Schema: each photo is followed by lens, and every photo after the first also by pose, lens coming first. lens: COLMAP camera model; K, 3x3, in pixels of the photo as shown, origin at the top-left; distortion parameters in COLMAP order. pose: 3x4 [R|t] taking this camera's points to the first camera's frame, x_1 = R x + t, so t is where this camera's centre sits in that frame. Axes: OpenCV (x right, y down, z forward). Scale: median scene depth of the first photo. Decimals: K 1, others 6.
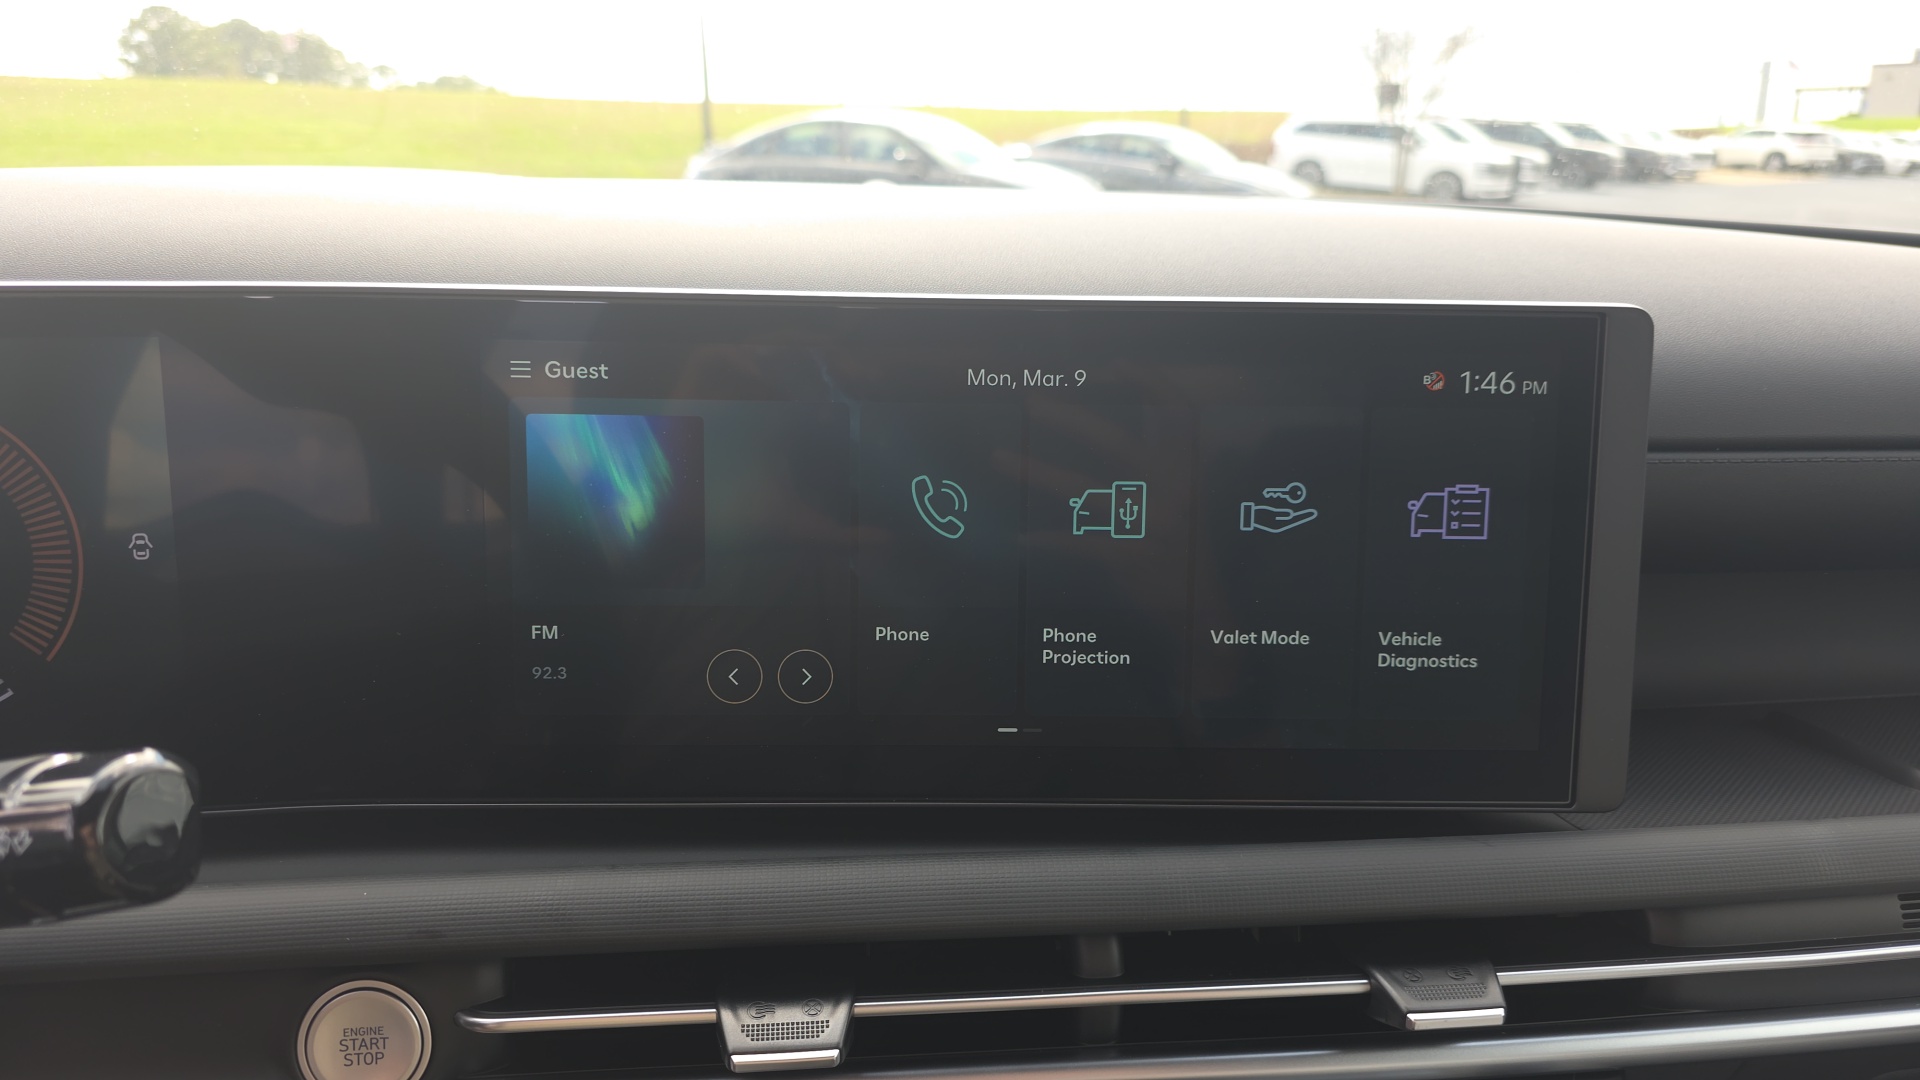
lens RADIAL K [[1319.2, 0, 922.9], [0, 1319.2, 545.9], [0, 0, 1]] dist [0.053400, -0.060687]
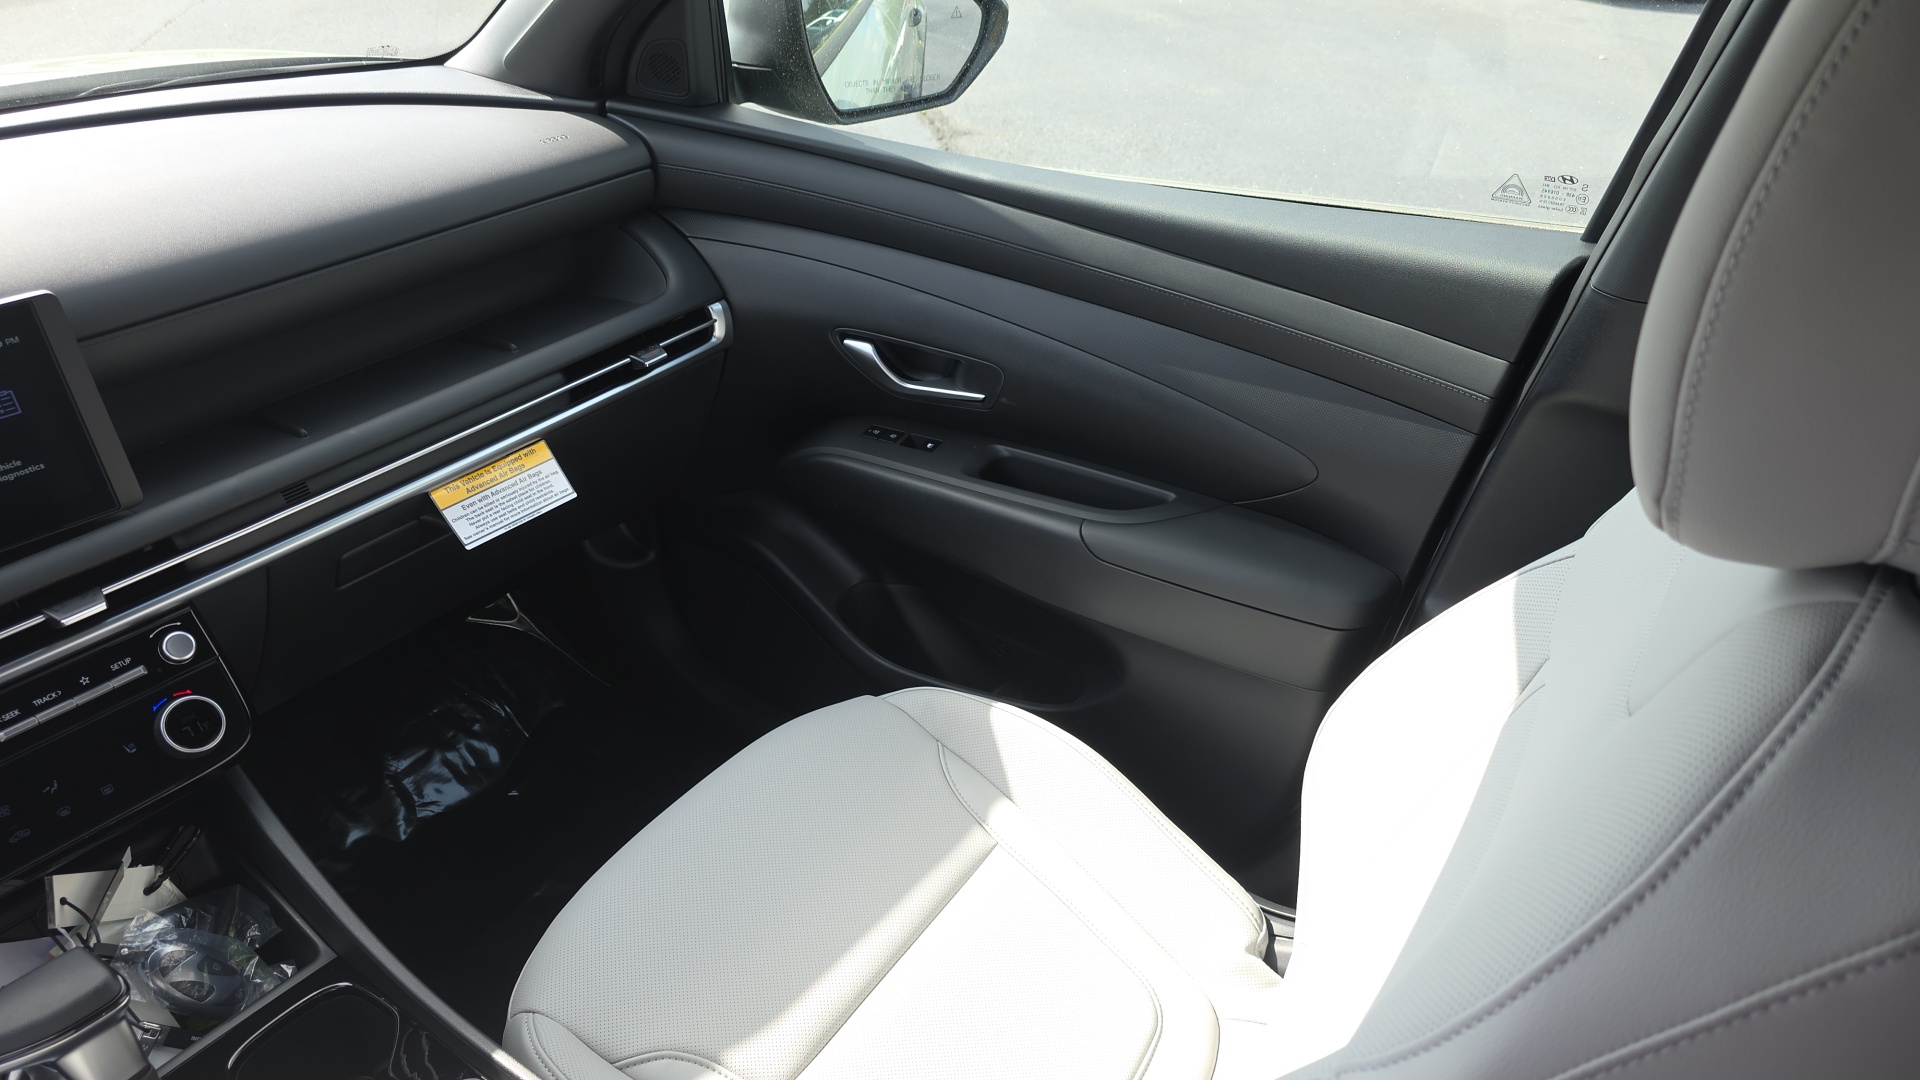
lens RADIAL K [[1305.1, 0, 981.3], [0, 1305.1, 564.5], [0, 0, 1]] dist [0.003886, -0.003911]
pose [[0.667544, -0.399061, 0.628598, 0.026308], [0.179929, 0.905680, 0.383888, -0.324213], [-0.722504, -0.143159, 0.676383, -1.657499]]
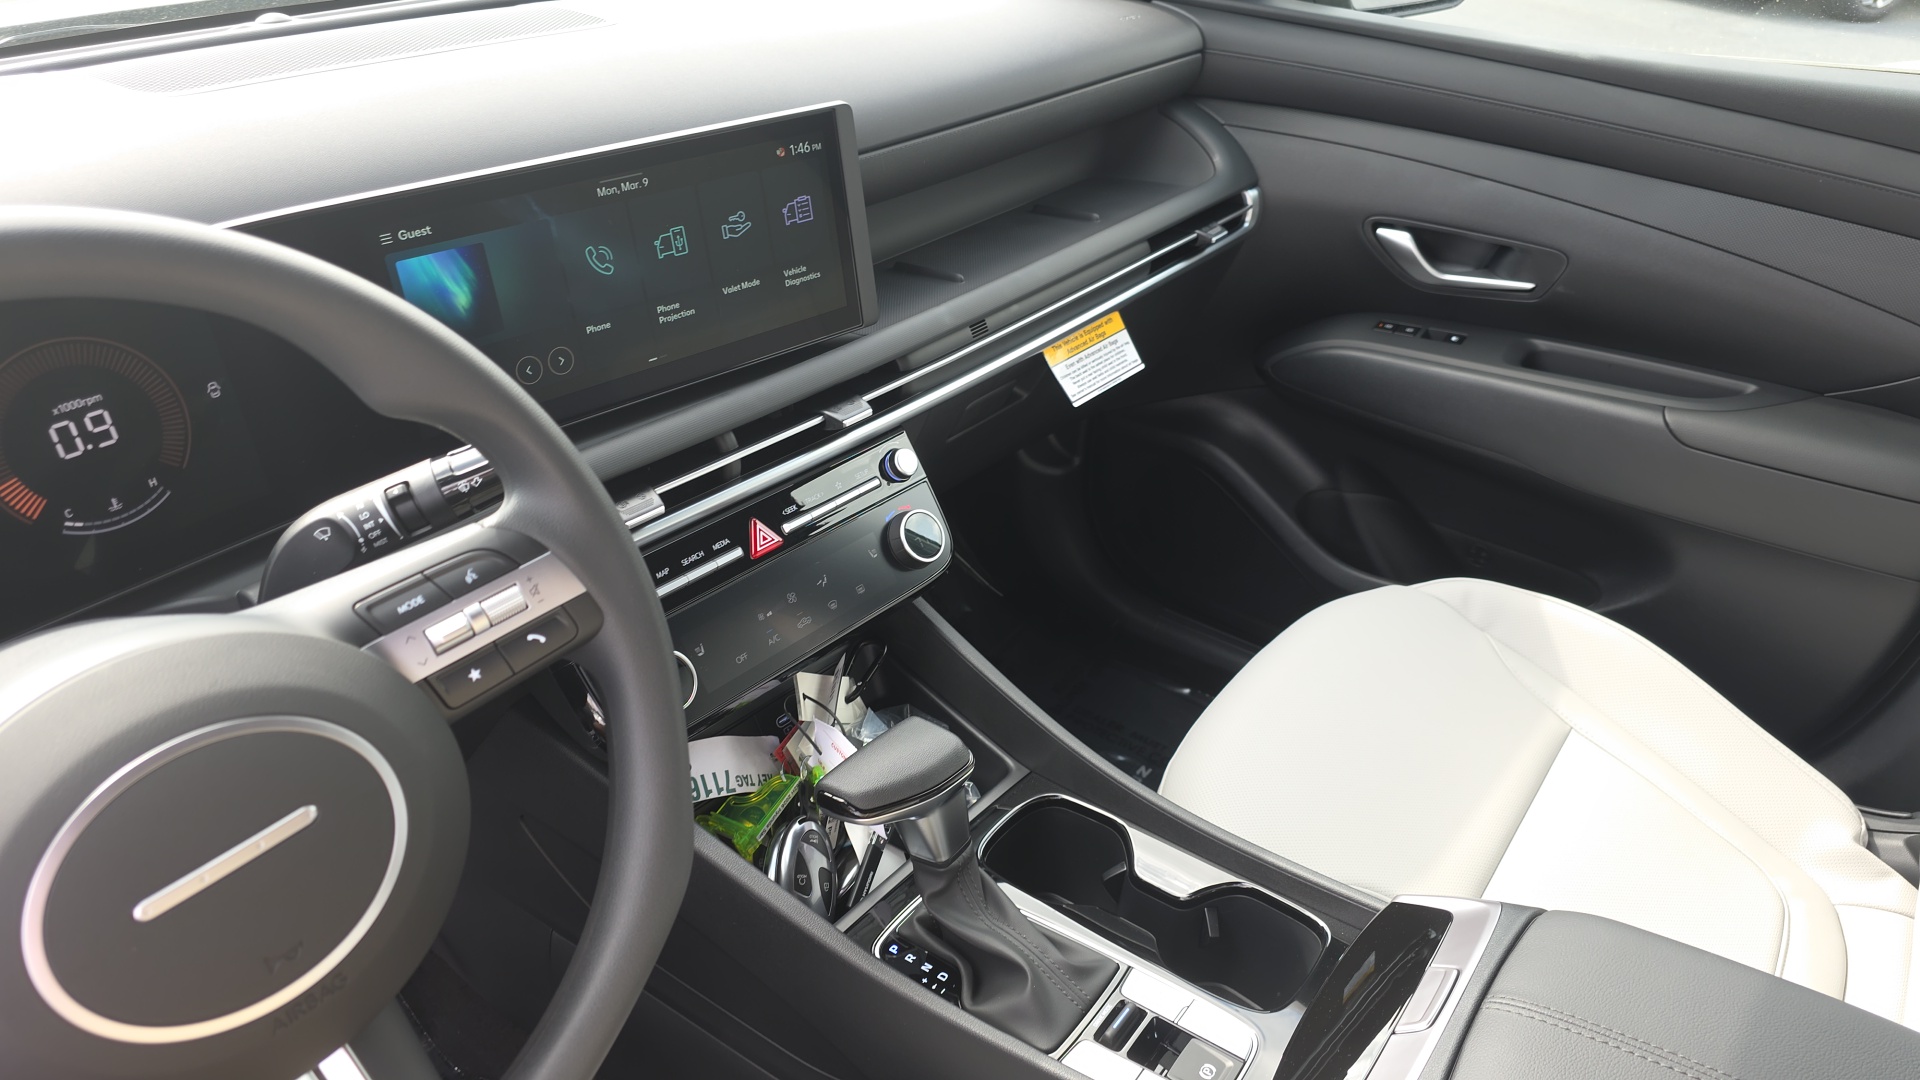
lens RADIAL K [[1293.5, 0, 959.2], [0, 1293.5, 583.0], [0, 0, 1]] dist [0.003363, -0.002003]
pose [[0.725689, -0.375476, 0.576535, -0.919737], [0.171632, 0.910261, 0.376785, -0.232945], [-0.666272, -0.174477, 0.725010, -0.897092]]
